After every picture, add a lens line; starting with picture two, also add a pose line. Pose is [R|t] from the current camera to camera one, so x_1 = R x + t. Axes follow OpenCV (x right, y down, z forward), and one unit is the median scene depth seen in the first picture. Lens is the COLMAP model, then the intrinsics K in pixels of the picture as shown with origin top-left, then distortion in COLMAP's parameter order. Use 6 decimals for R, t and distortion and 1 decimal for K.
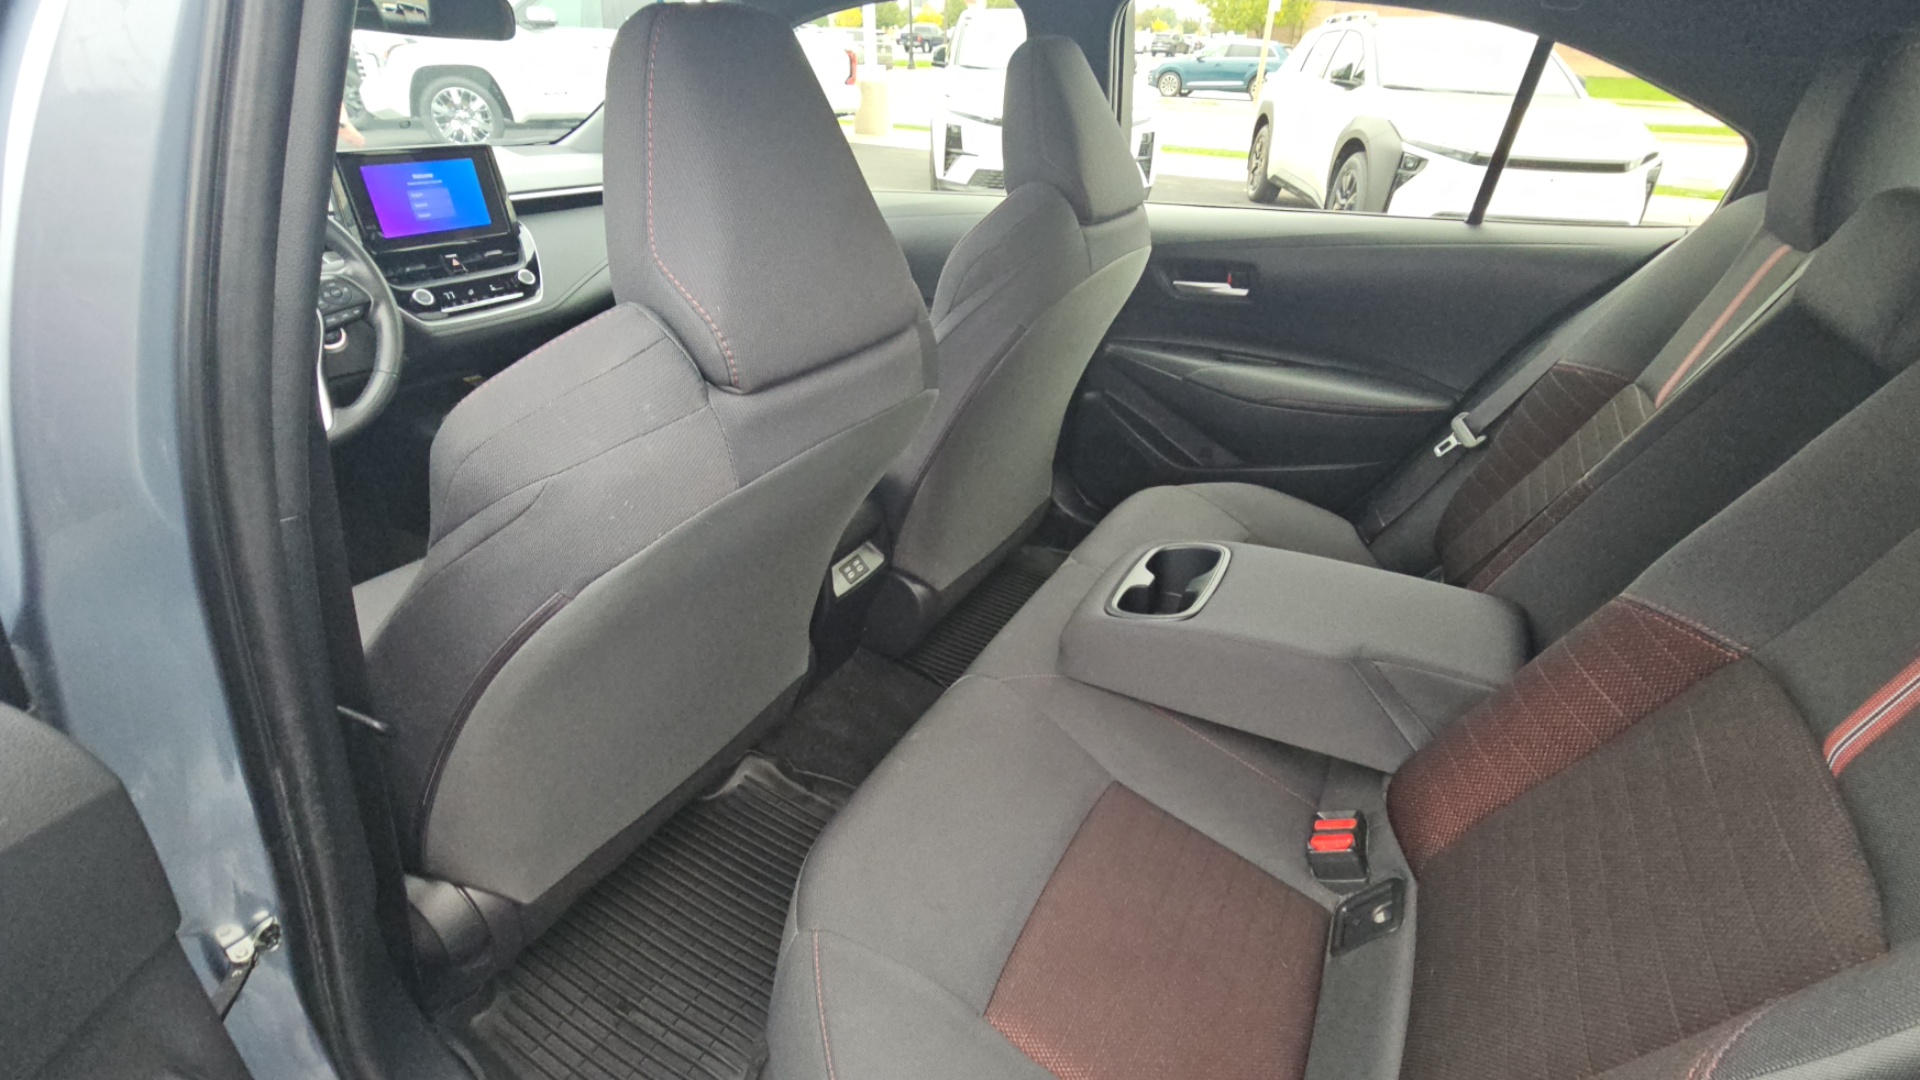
lens RADIAL K [[858.2, 0, 981.4], [0, 858.2, 542.6], [0, 0, 1]] dist [0.009056, -0.006996]
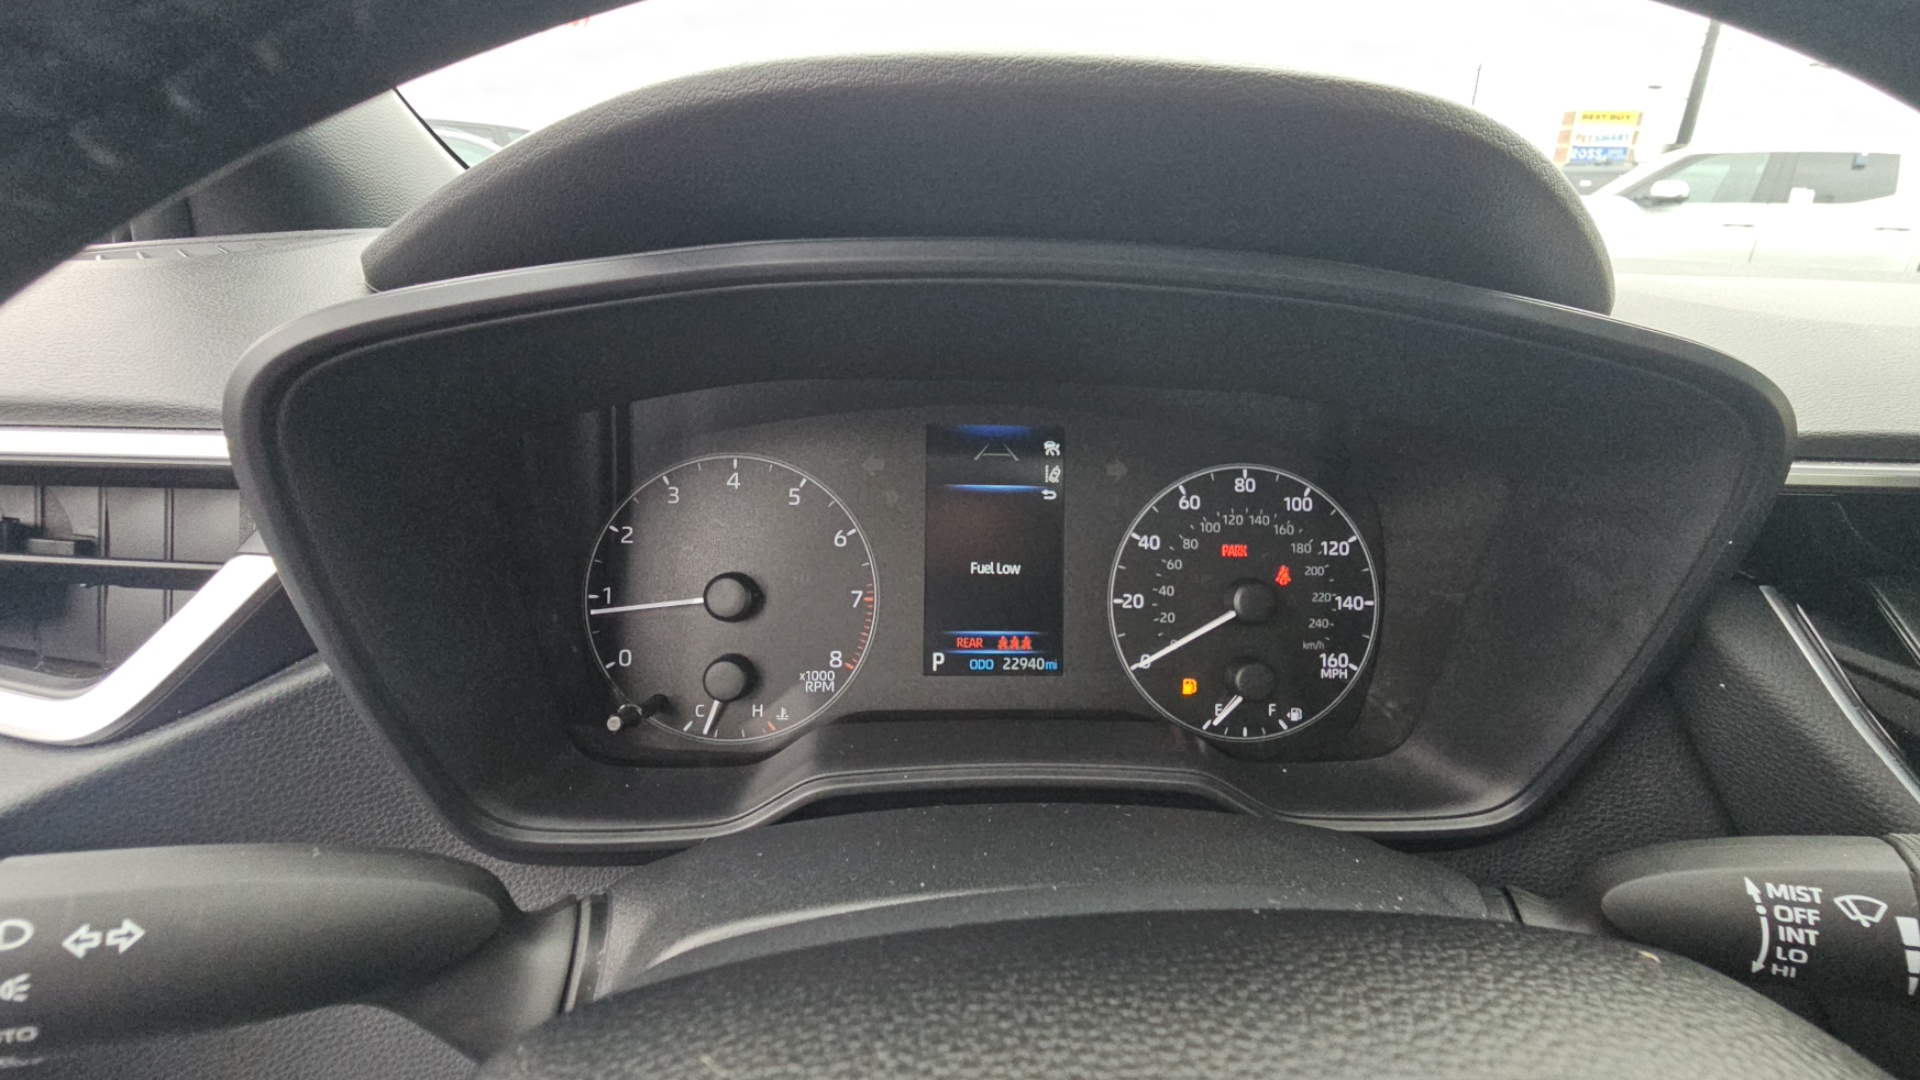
lens RADIAL K [[858.2, 0, 975.5], [0, 858.2, 557.0], [0, 0, 1]] dist [0.009056, -0.006996]
pose [[0.531211, 0.295583, -0.794006, -0.642343], [-0.427836, 0.902487, 0.049733, -0.256097], [0.731280, 0.313286, 0.605872, 0.679301]]
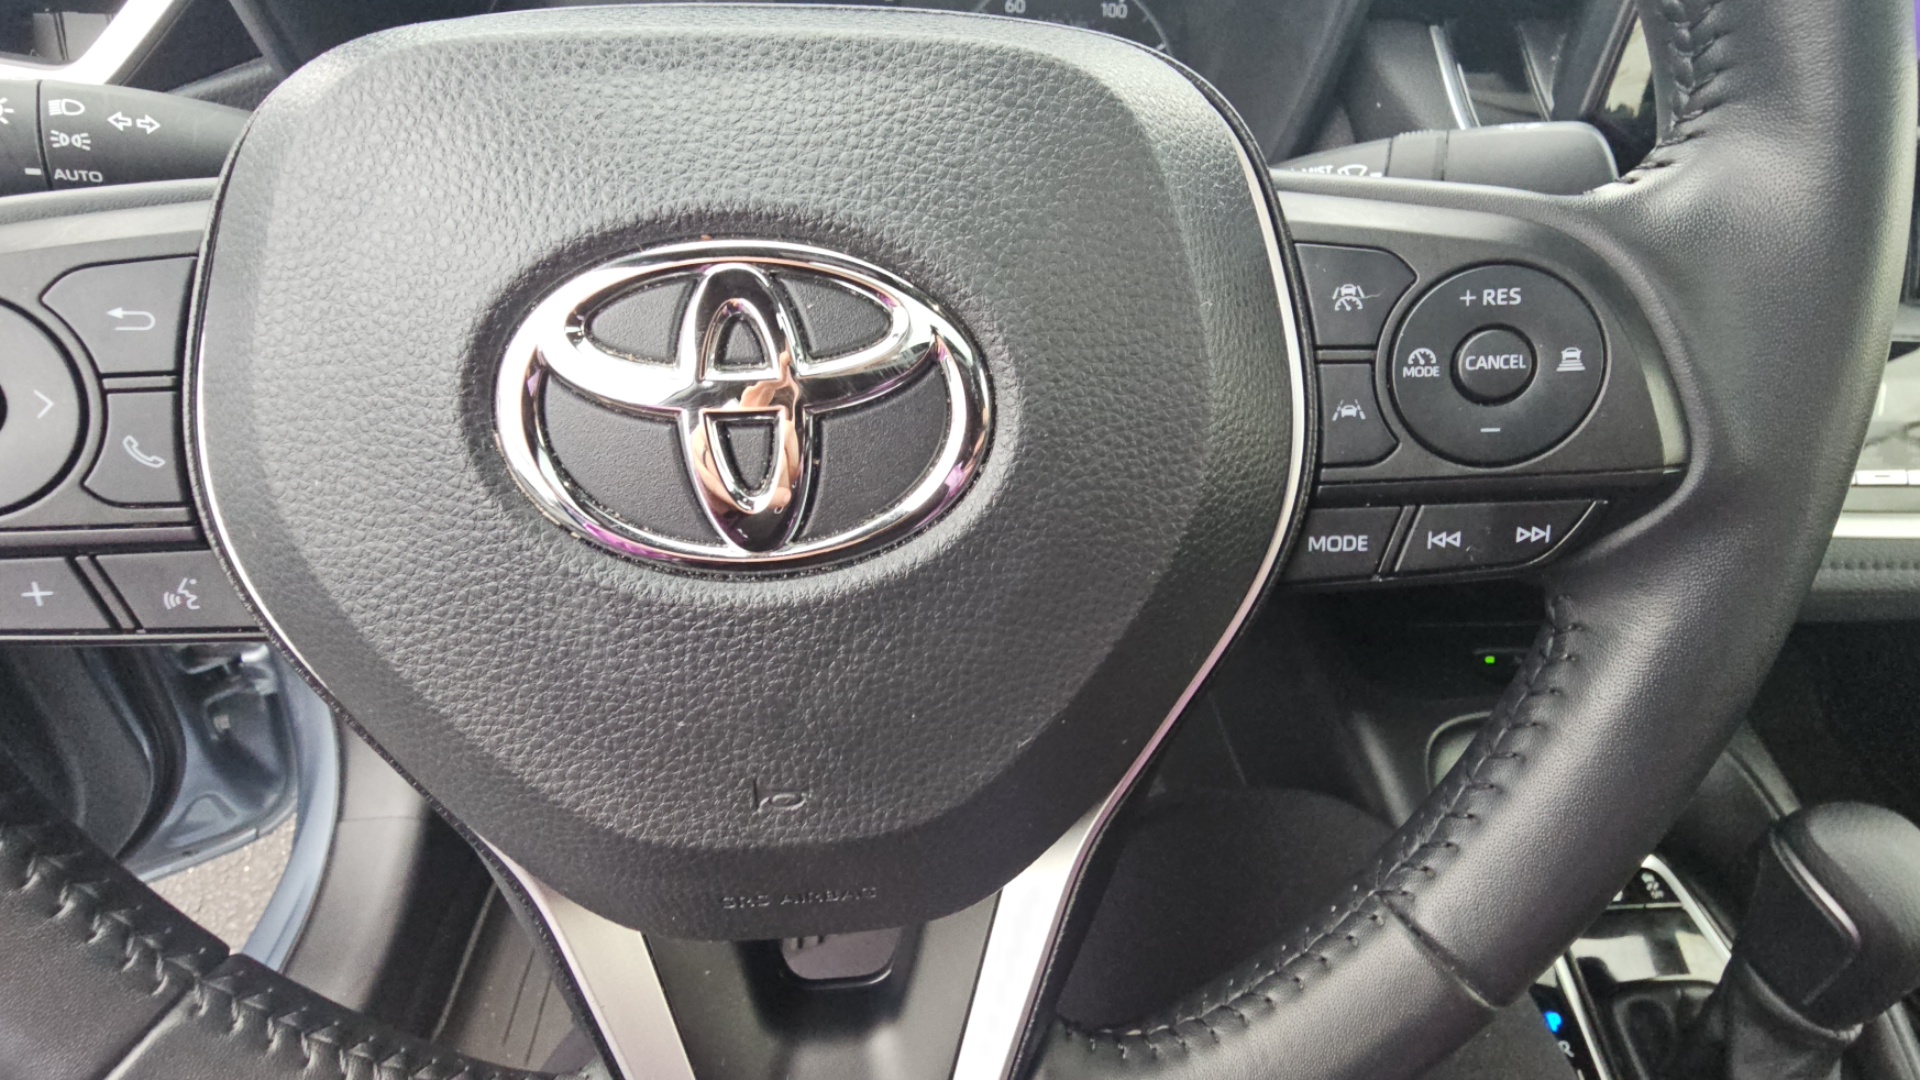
lens RADIAL K [[858.2, 0, 975.3], [0, 858.2, 549.3], [0, 0, 1]] dist [0.009056, -0.006996]
pose [[0.544073, 0.512413, -0.664392, -0.555467], [-0.431794, 0.849940, 0.301920, -0.218696], [0.719401, 0.122614, 0.683687, 0.690299]]
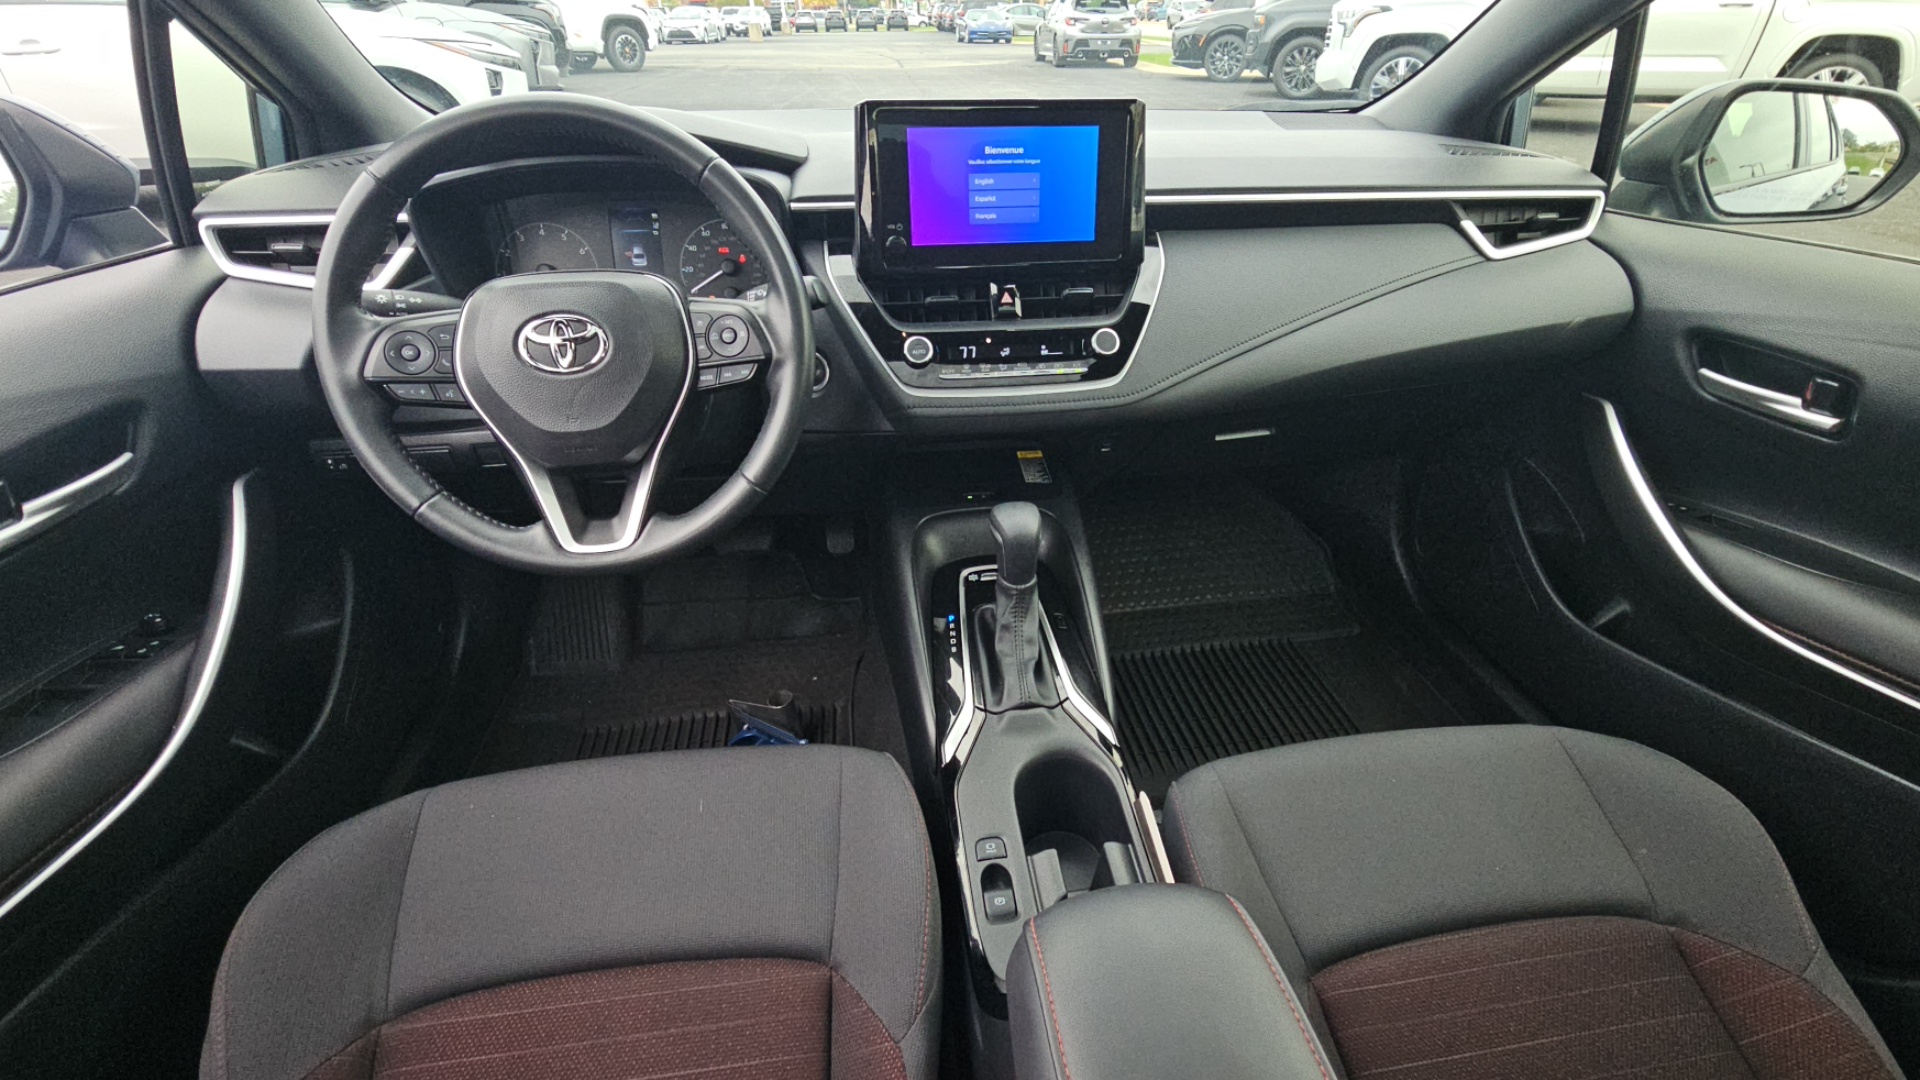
lens RADIAL K [[858.2, 0, 979.5], [0, 858.2, 542.9], [0, 0, 1]] dist [0.009056, -0.006996]
pose [[0.600196, 0.392761, -0.696781, -0.139220], [-0.377683, 0.907068, 0.185966, -0.268003], [0.705068, 0.151546, 0.692758, 0.585048]]
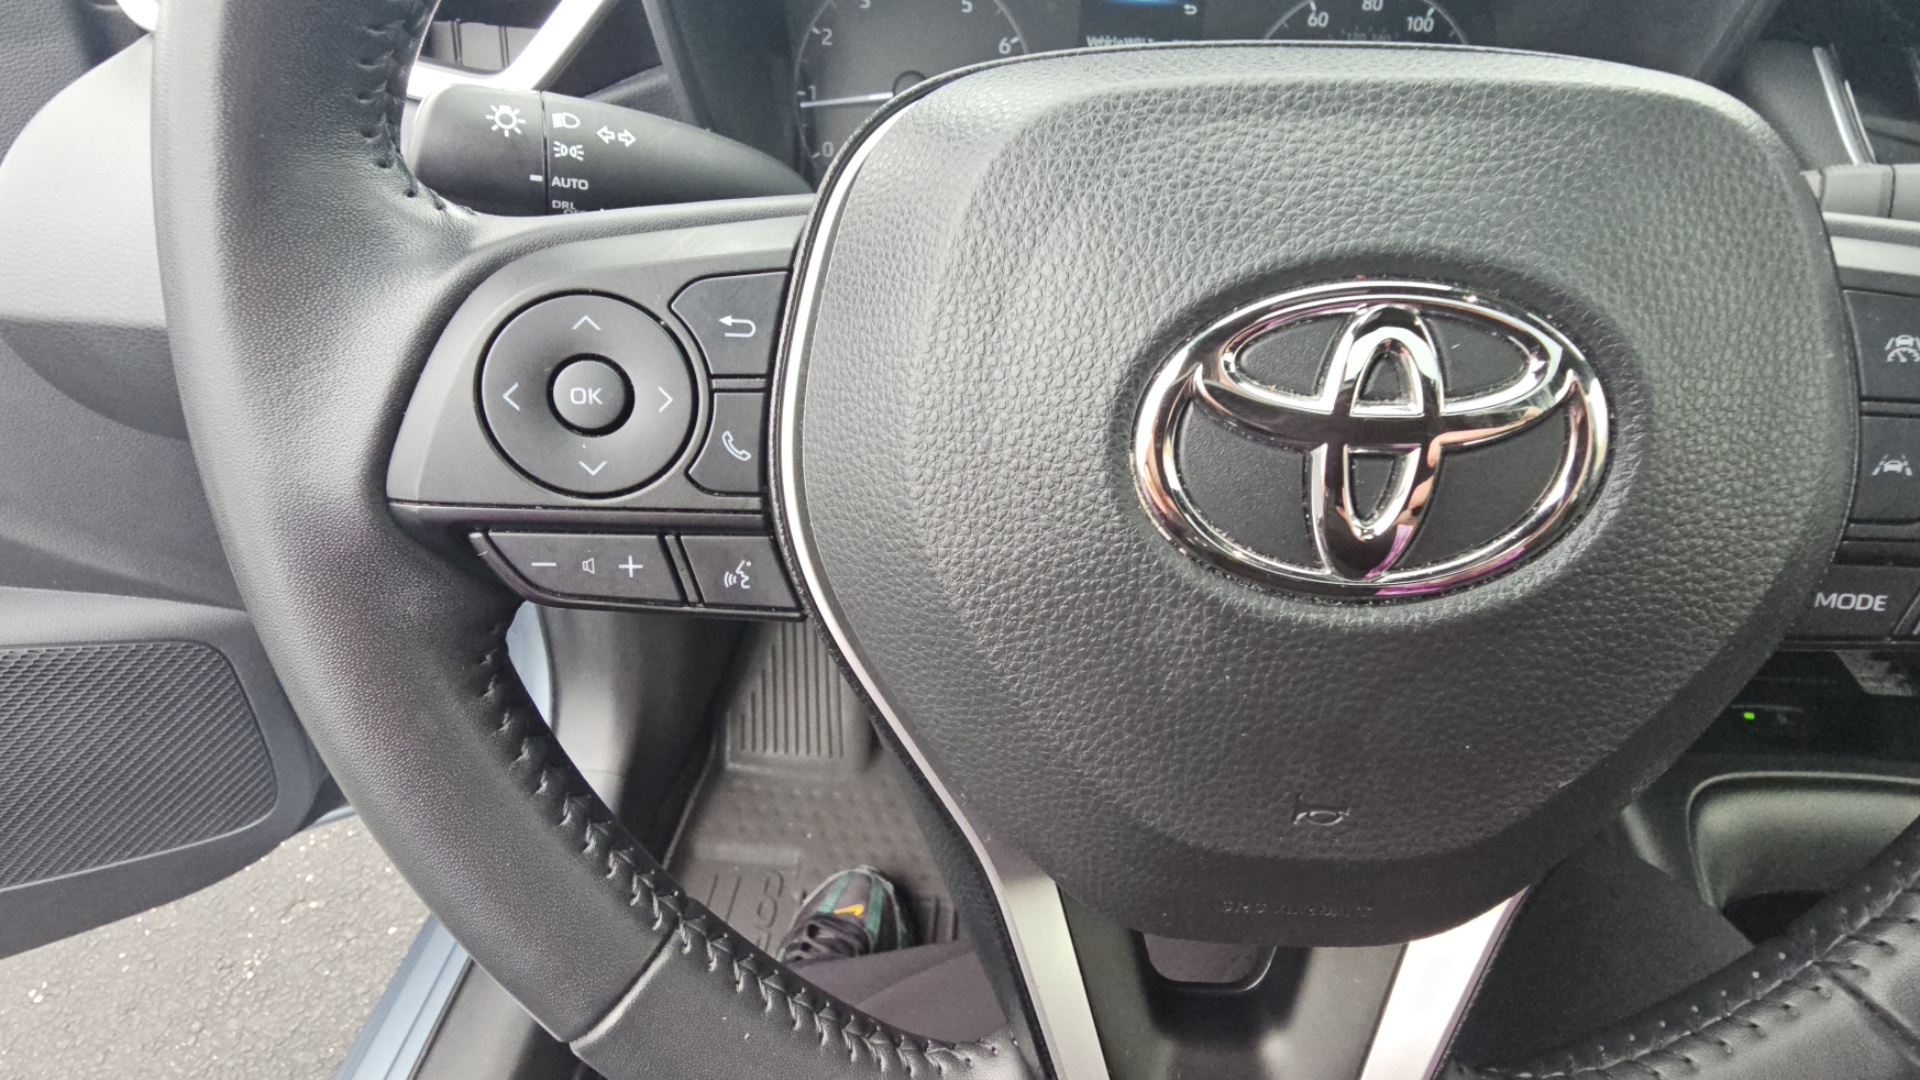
lens RADIAL K [[858.2, 0, 973.7], [0, 858.2, 549.0], [0, 0, 1]] dist [0.009056, -0.006996]
pose [[0.435158, 0.547017, -0.715129, -0.578142], [-0.452458, 0.819559, 0.351576, -0.200137], [0.778409, 0.170575, 0.604139, 0.650480]]
